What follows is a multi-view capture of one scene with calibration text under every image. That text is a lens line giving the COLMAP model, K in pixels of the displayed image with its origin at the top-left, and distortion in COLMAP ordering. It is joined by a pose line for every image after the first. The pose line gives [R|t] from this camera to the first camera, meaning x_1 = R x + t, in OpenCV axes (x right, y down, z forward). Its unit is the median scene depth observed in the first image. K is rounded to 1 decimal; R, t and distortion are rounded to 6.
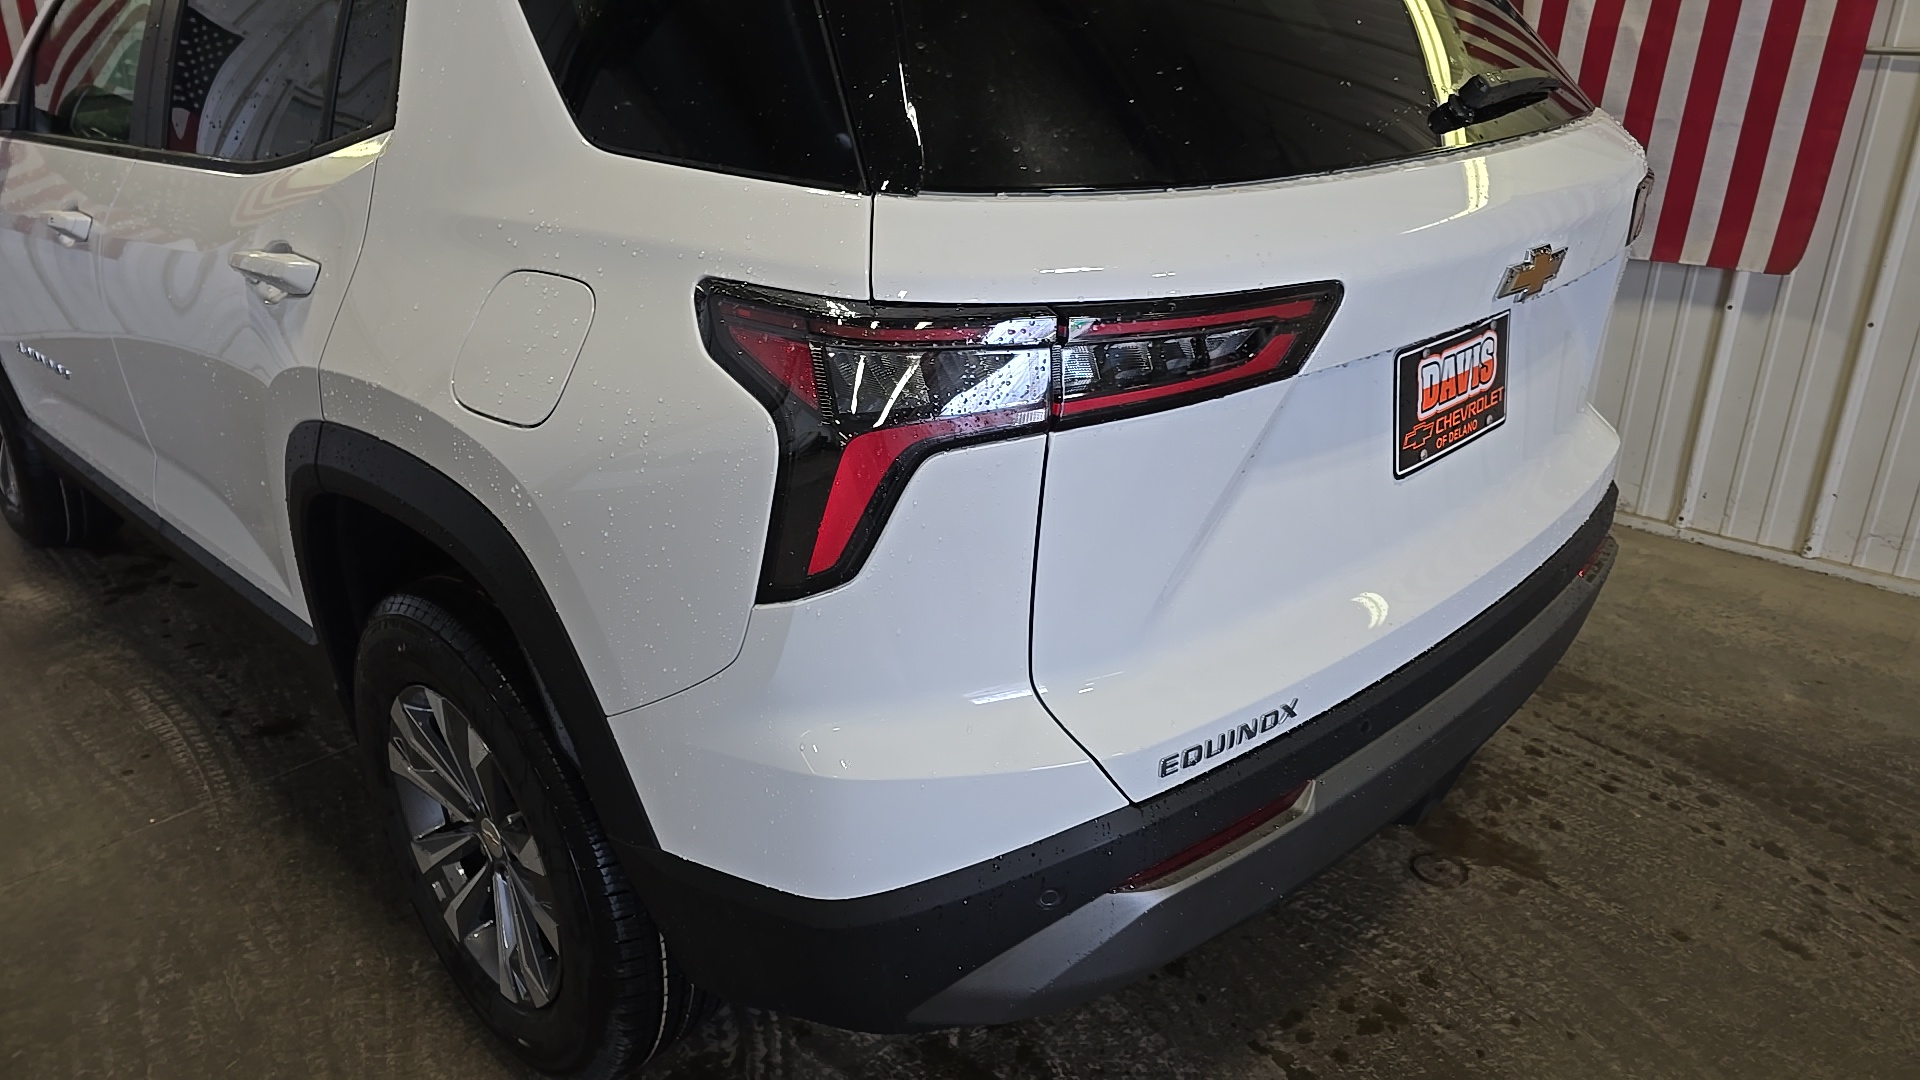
lens RADIAL K [[1291.6, 0, 971.9], [0, 1291.6, 550.0], [0, 0, 1]] dist [0.042685, -0.029631]
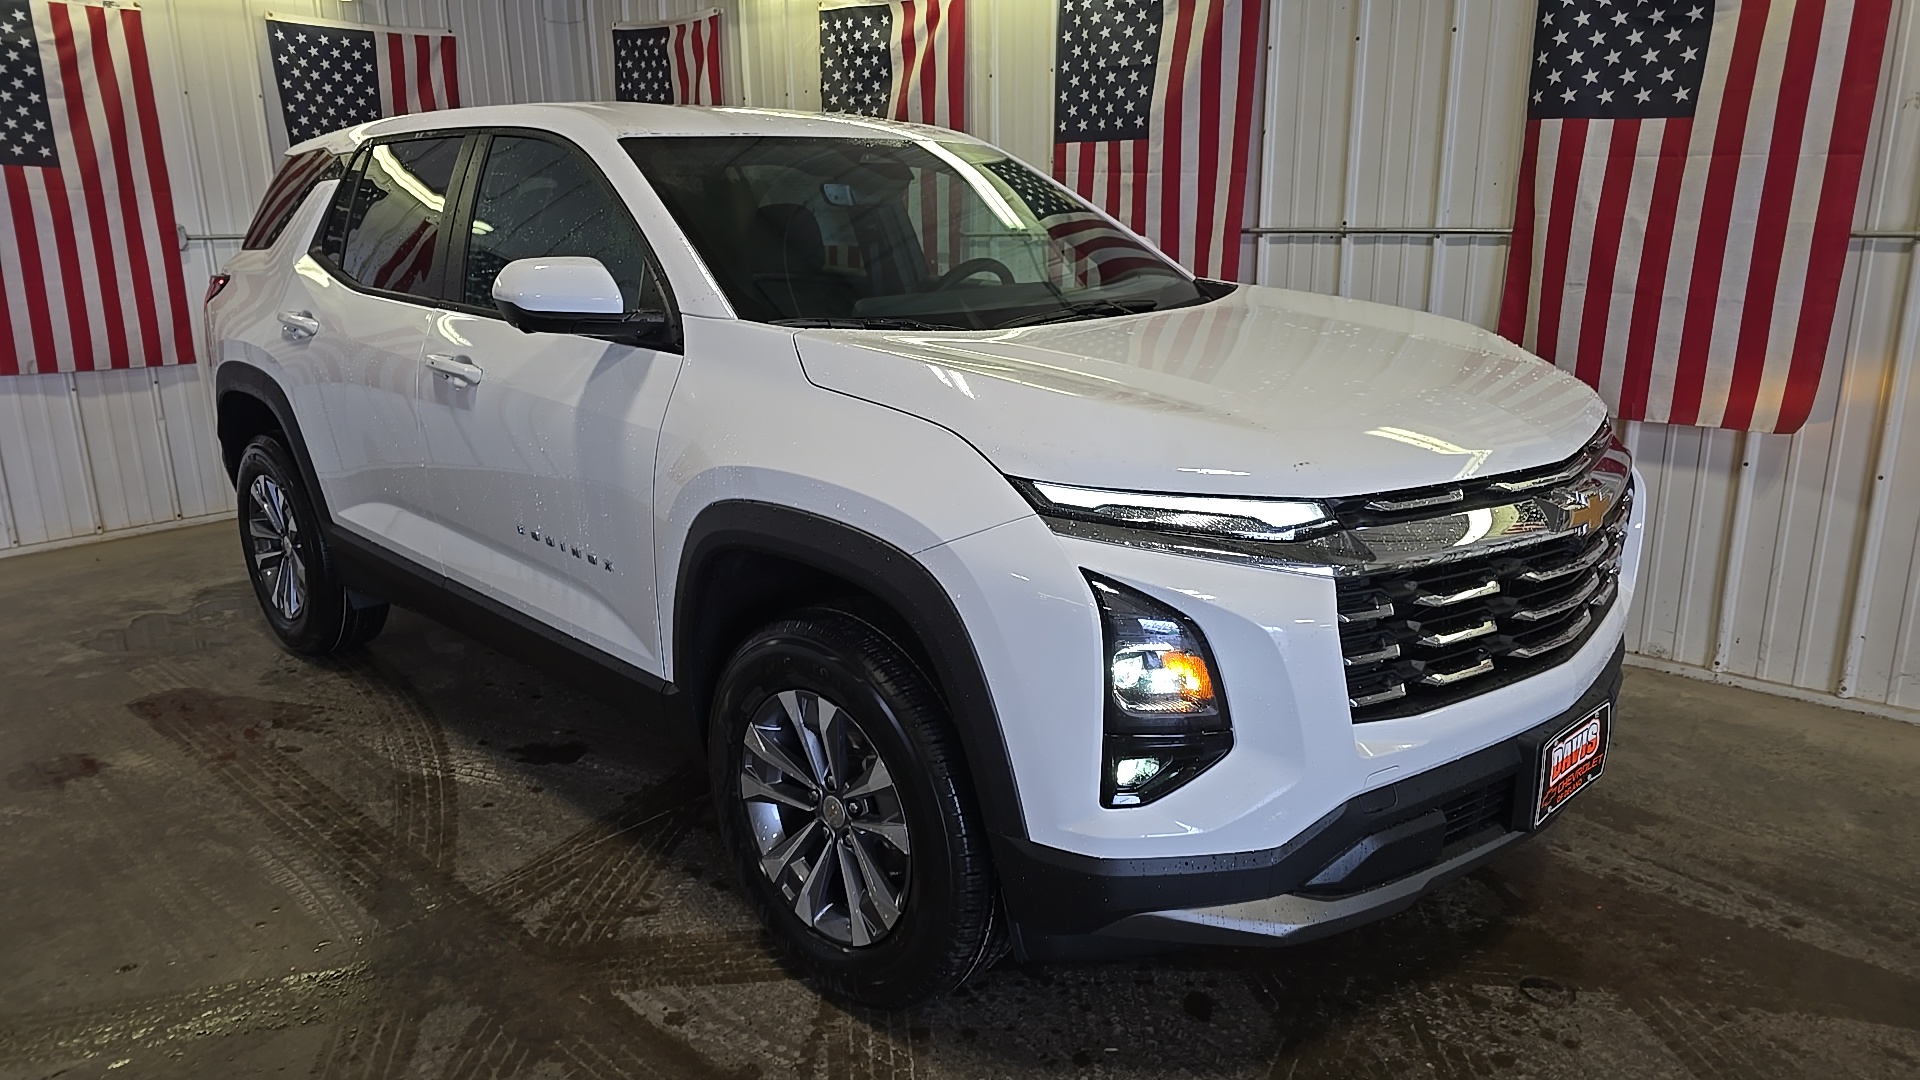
lens RADIAL K [[1291.6, 0, 971.9], [0, 1291.6, 550.0], [0, 0, 1]] dist [0.042685, -0.029631]
pose [[0.999816, -0.015216, 0.011711, -0.081038], [0.016702, 0.990081, -0.139503, 0.027074], [-0.009472, 0.139673, 0.990152, -0.056944]]
